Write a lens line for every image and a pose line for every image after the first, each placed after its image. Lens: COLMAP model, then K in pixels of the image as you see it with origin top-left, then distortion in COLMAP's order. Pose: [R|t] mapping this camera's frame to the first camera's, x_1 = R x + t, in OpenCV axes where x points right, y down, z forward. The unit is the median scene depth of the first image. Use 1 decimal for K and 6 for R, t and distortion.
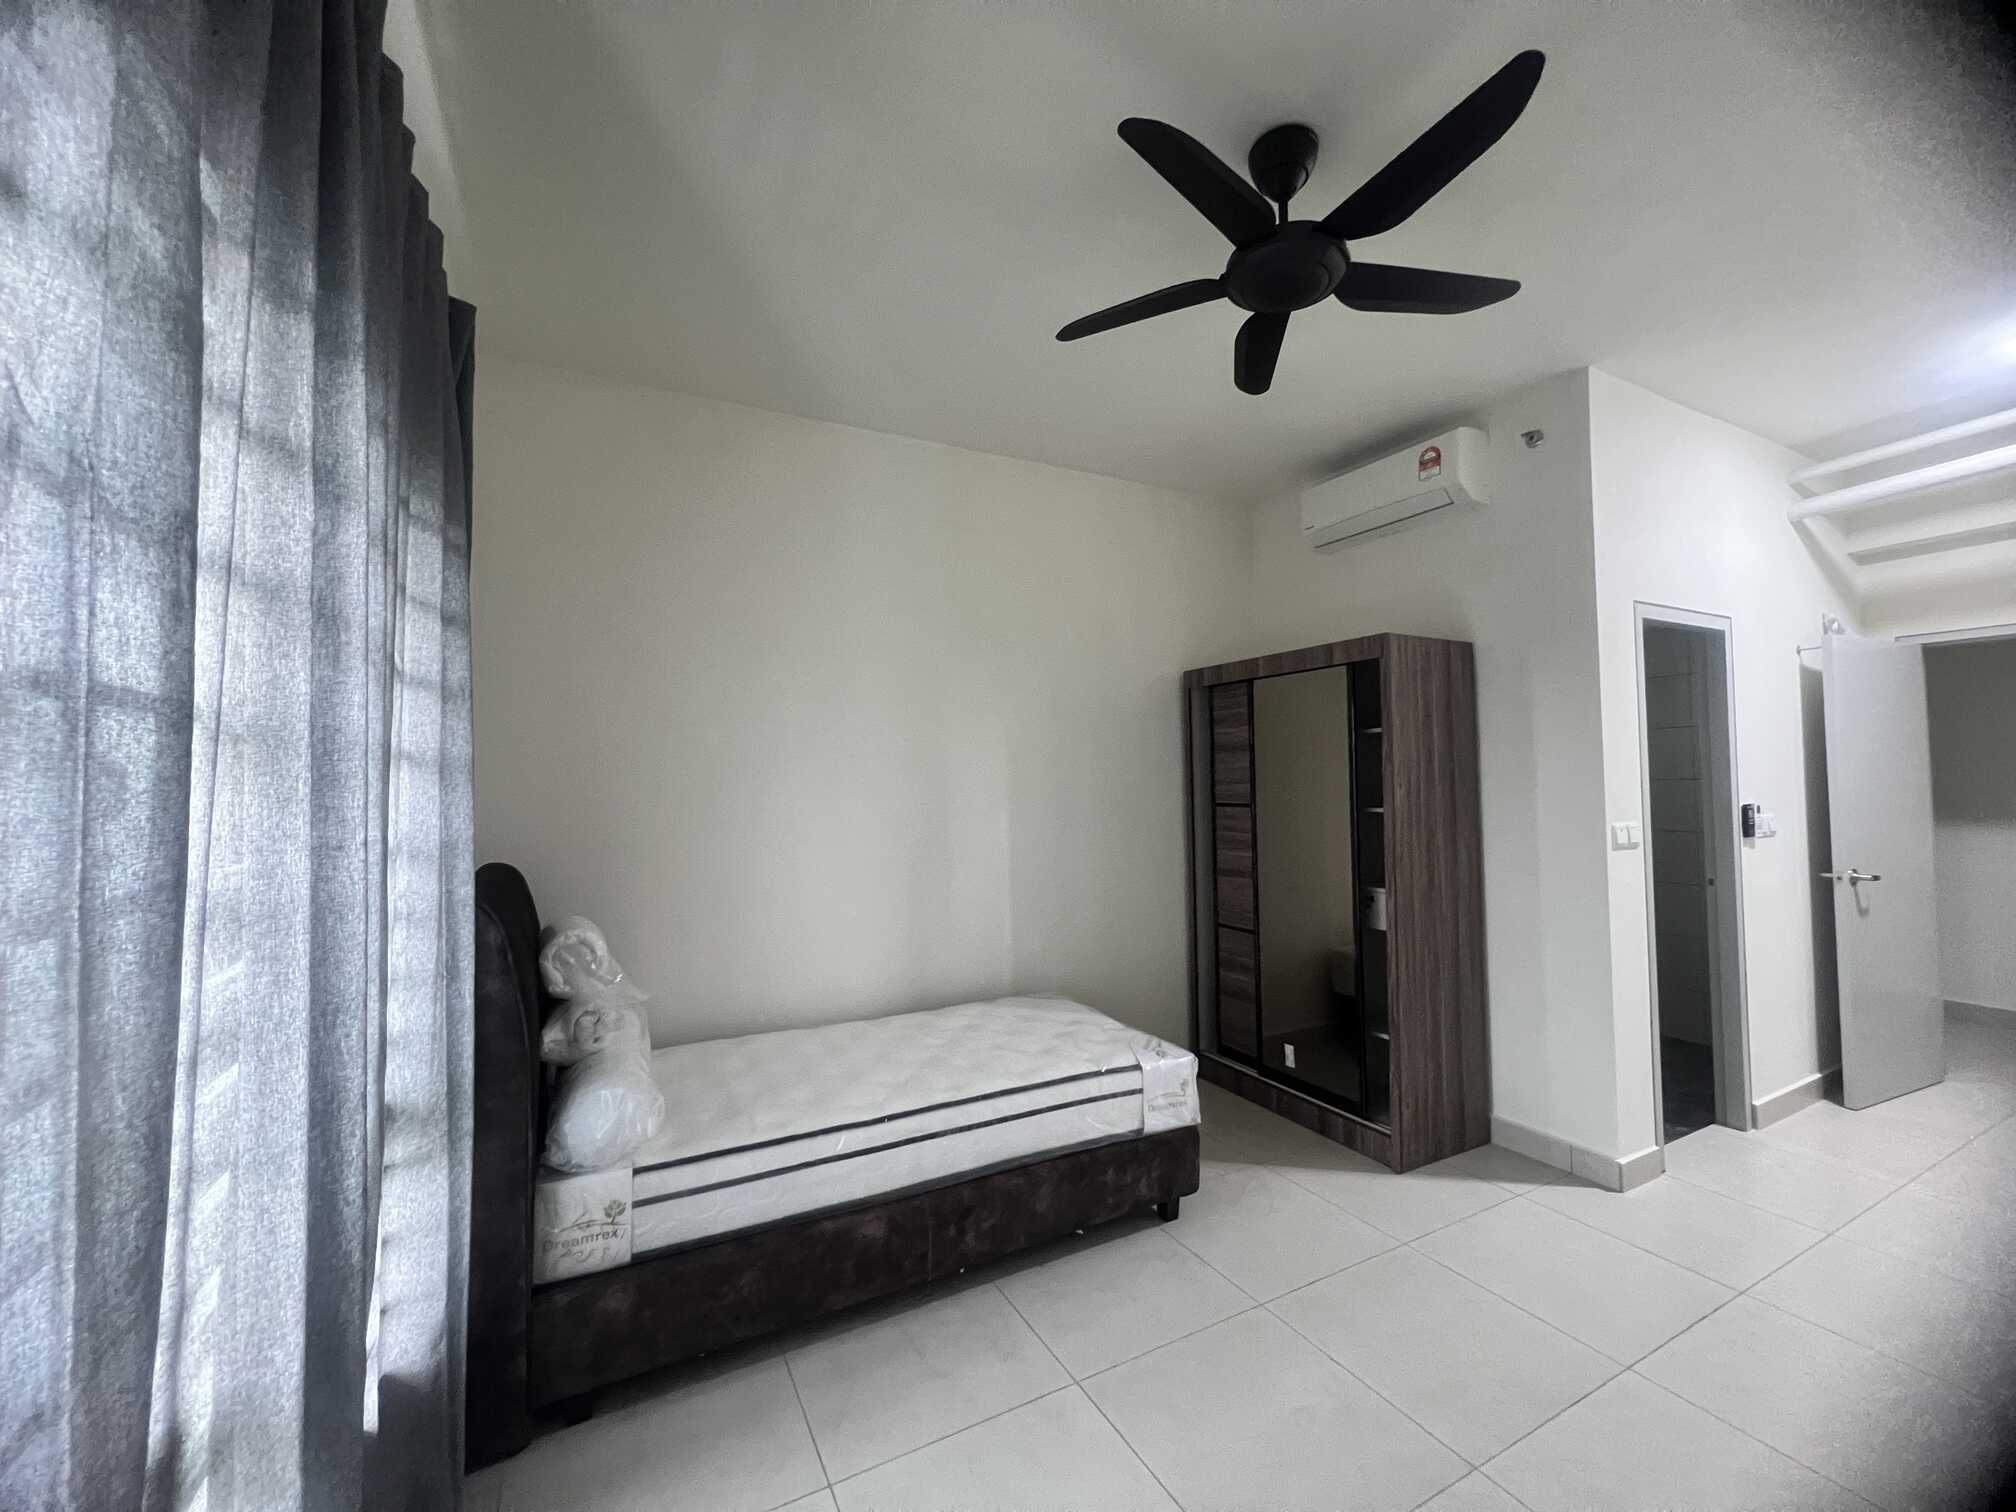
lens RADIAL K [[814.7, 0, 1002.9], [0, 814.7, 753.8], [0, 0, 1]] dist [-0.000444, -0.000193]
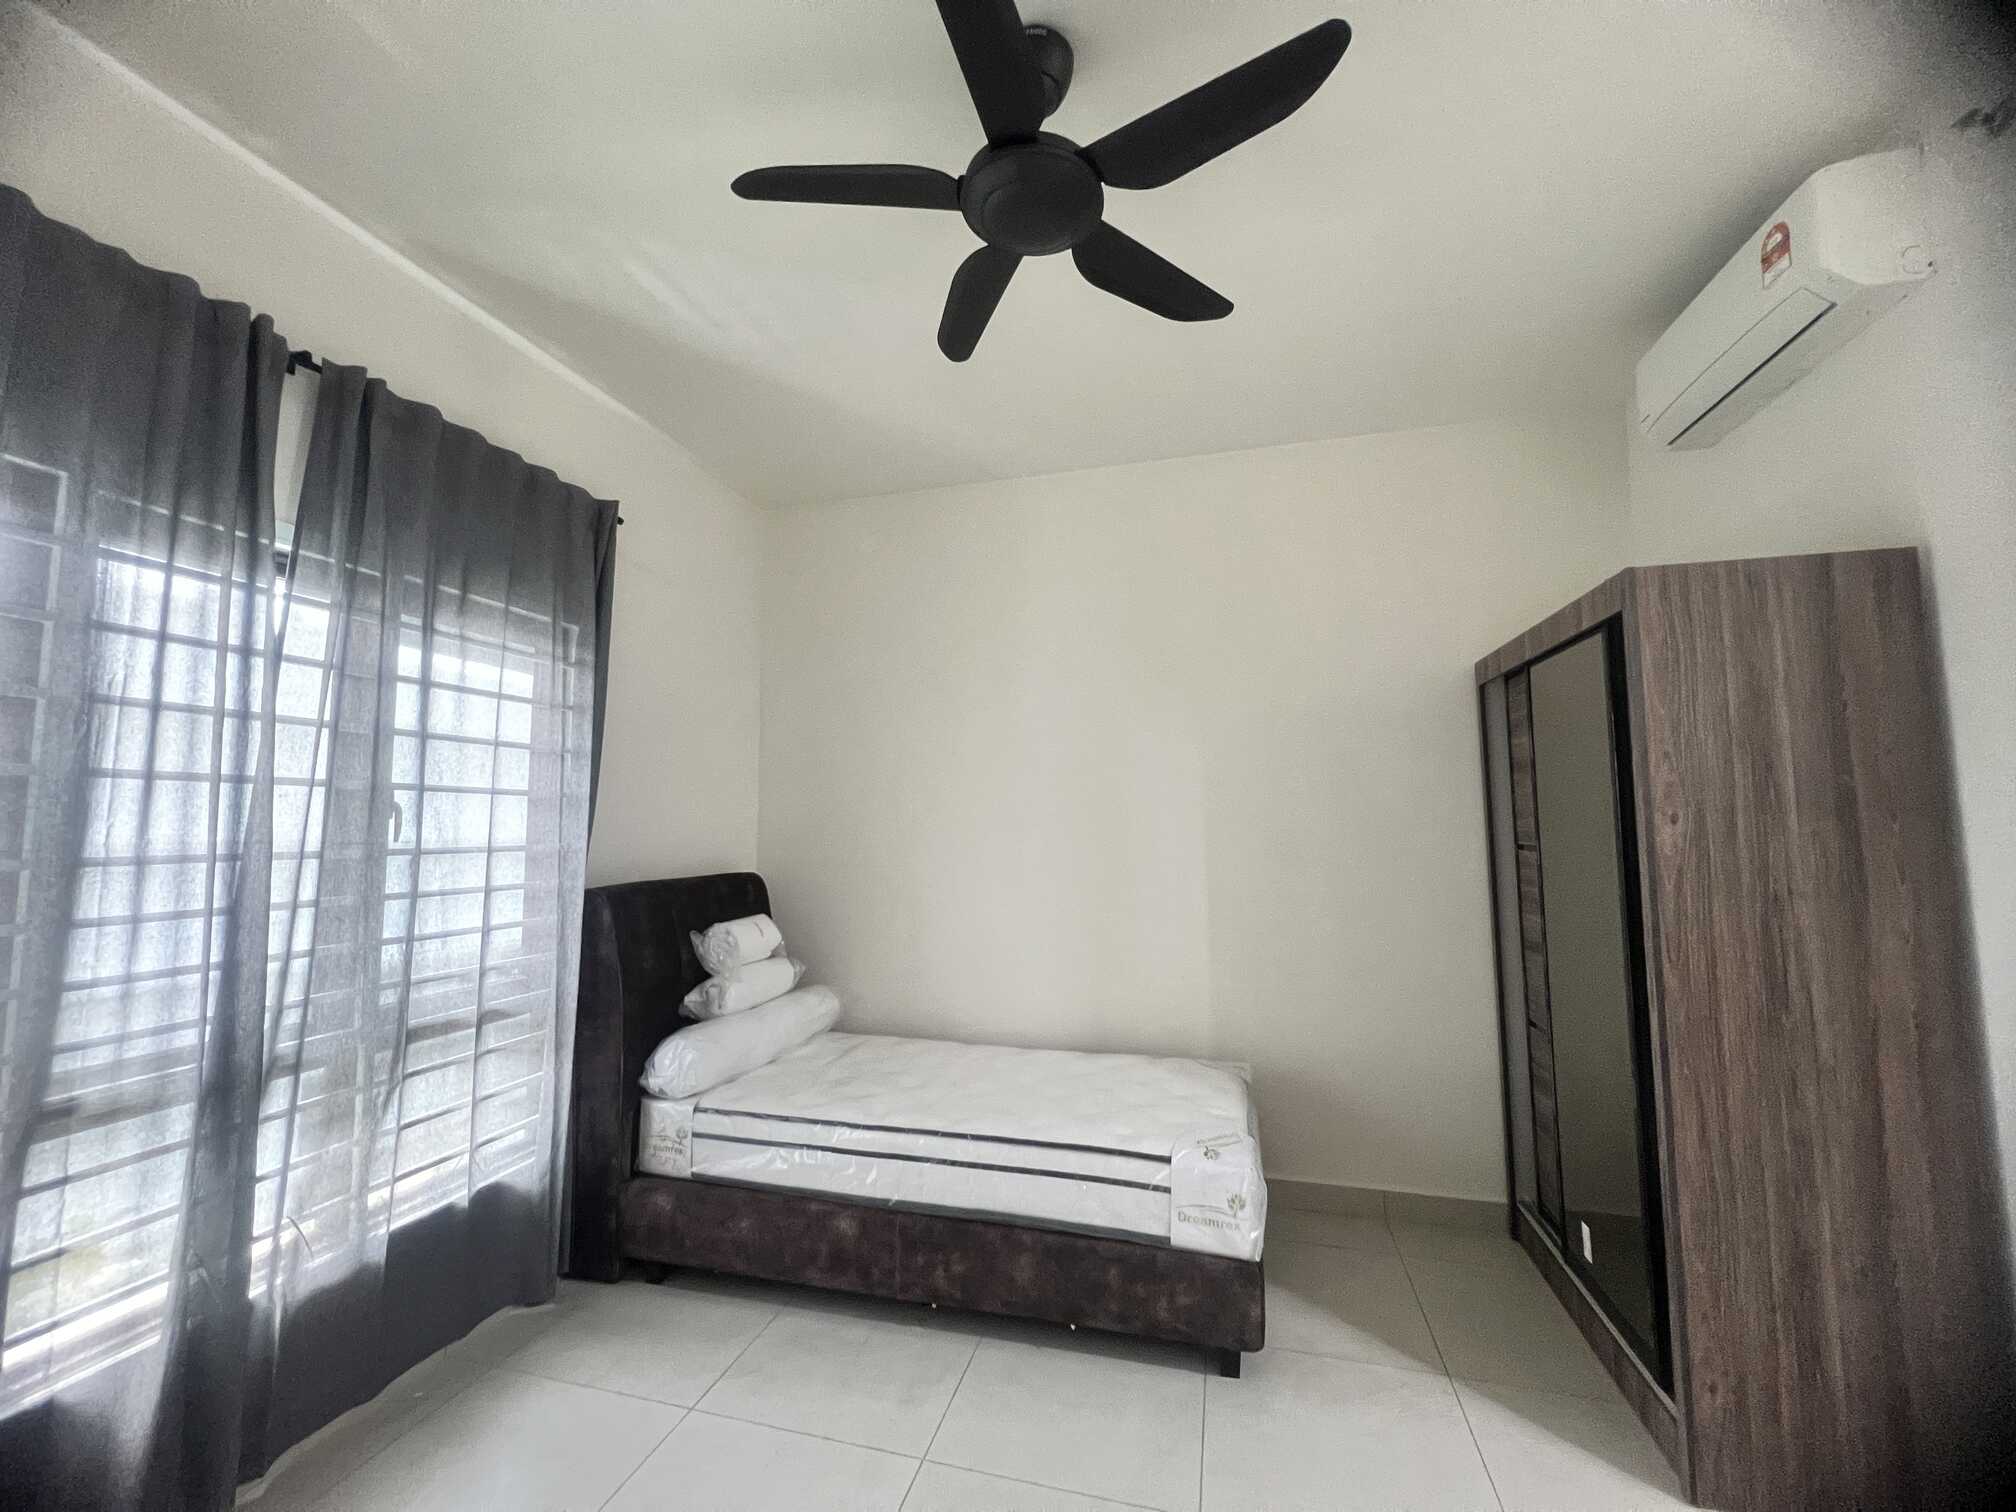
lens RADIAL K [[814.7, 0, 1002.9], [0, 814.7, 753.8], [0, 0, 1]] dist [-0.000444, -0.000193]
pose [[0.730924, -0.048976, -0.680700, 0.625529], [0.019278, 0.998505, -0.051142, 0.014689], [0.682187, 0.024259, 0.730775, 0.277425]]
